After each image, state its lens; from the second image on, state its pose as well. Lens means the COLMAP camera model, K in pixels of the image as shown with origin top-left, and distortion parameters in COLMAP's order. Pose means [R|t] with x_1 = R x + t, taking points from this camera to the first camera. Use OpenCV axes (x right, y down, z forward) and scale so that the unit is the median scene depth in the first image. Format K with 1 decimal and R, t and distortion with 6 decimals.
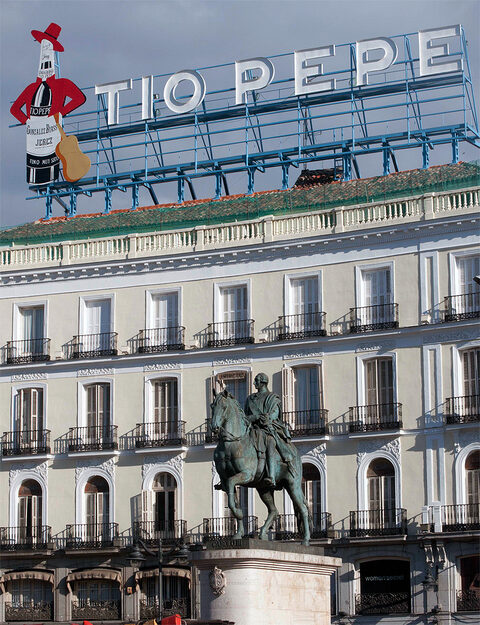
lens RADIAL K [[1774.5, 0, 240.0], [0, 1774.5, 312.5], [0, 0, 1]] dist [-0.151628, -0.667668]
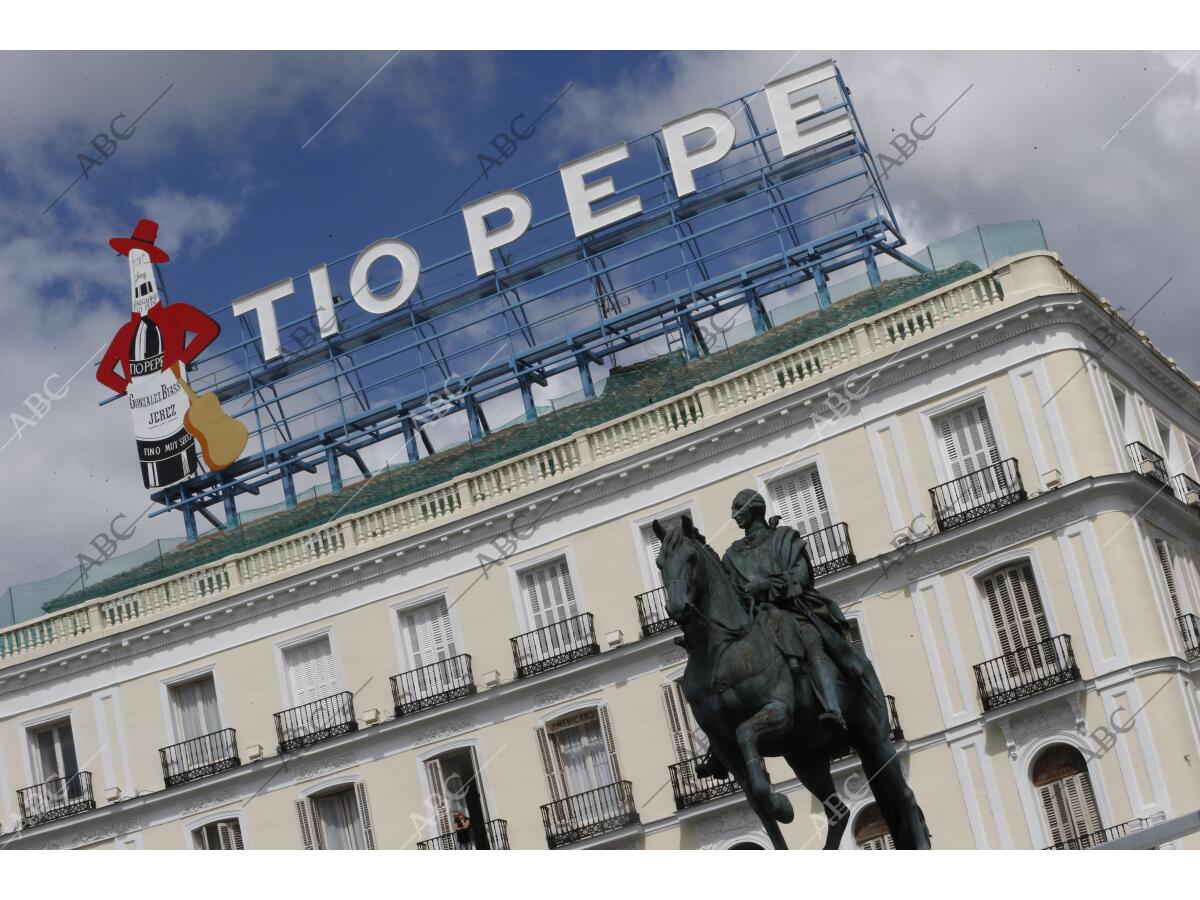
lens RADIAL K [[2444.9, 0, 600.0], [0, 2444.9, 450.0], [0, 0, 1]] dist [-0.257545, 0.078008]
pose [[0.979271, -0.188766, 0.073458, -0.034405], [0.197214, 0.971273, -0.133176, 0.054842], [-0.046208, 0.144902, 0.988366, 0.233337]]
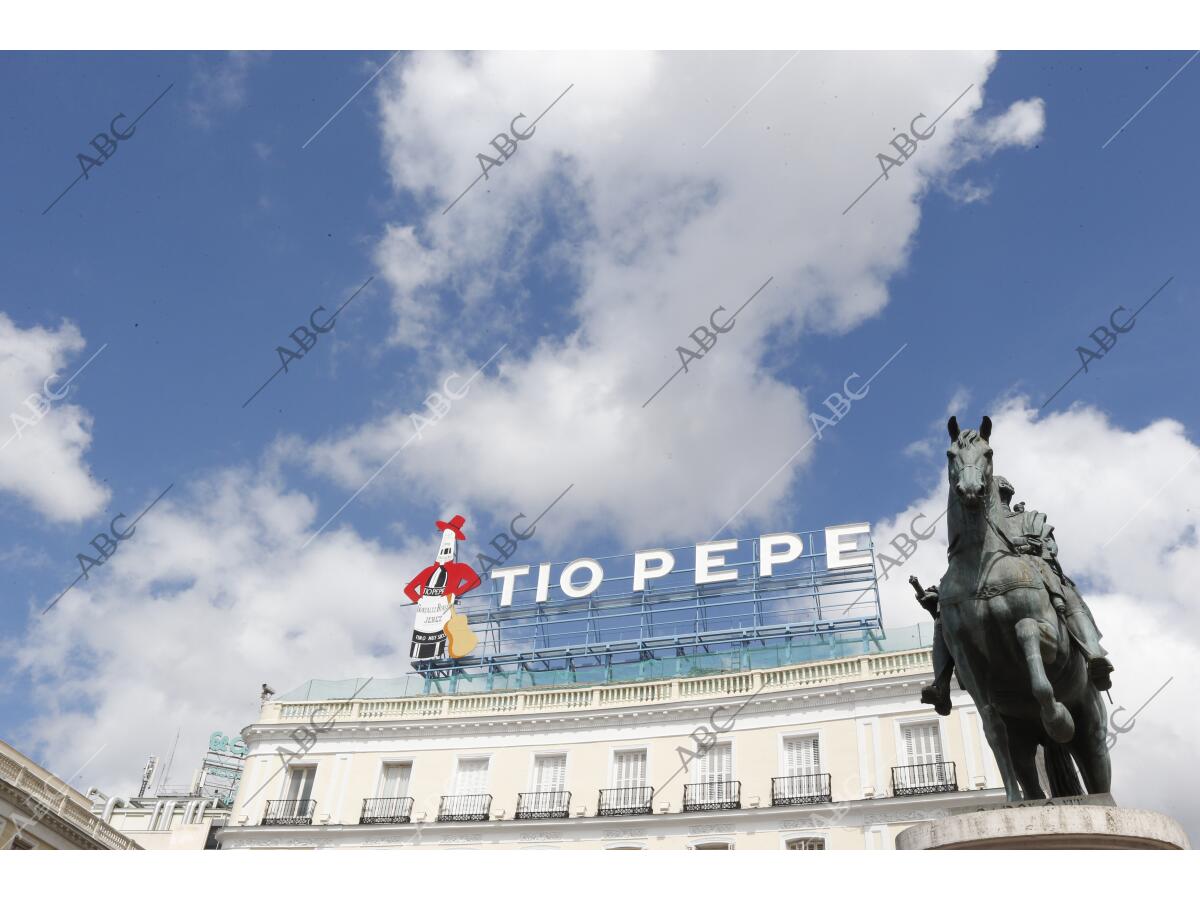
lens RADIAL K [[1149.1, 0, 600.0], [0, 1149.1, 450.0], [0, 0, 1]] dist [0.036669, 0.018852]
pose [[0.992166, 0.121398, 0.029474, -0.053264], [-0.098170, 0.903576, -0.417030, 0.089860], [-0.077258, 0.410869, 0.908415, 0.399569]]
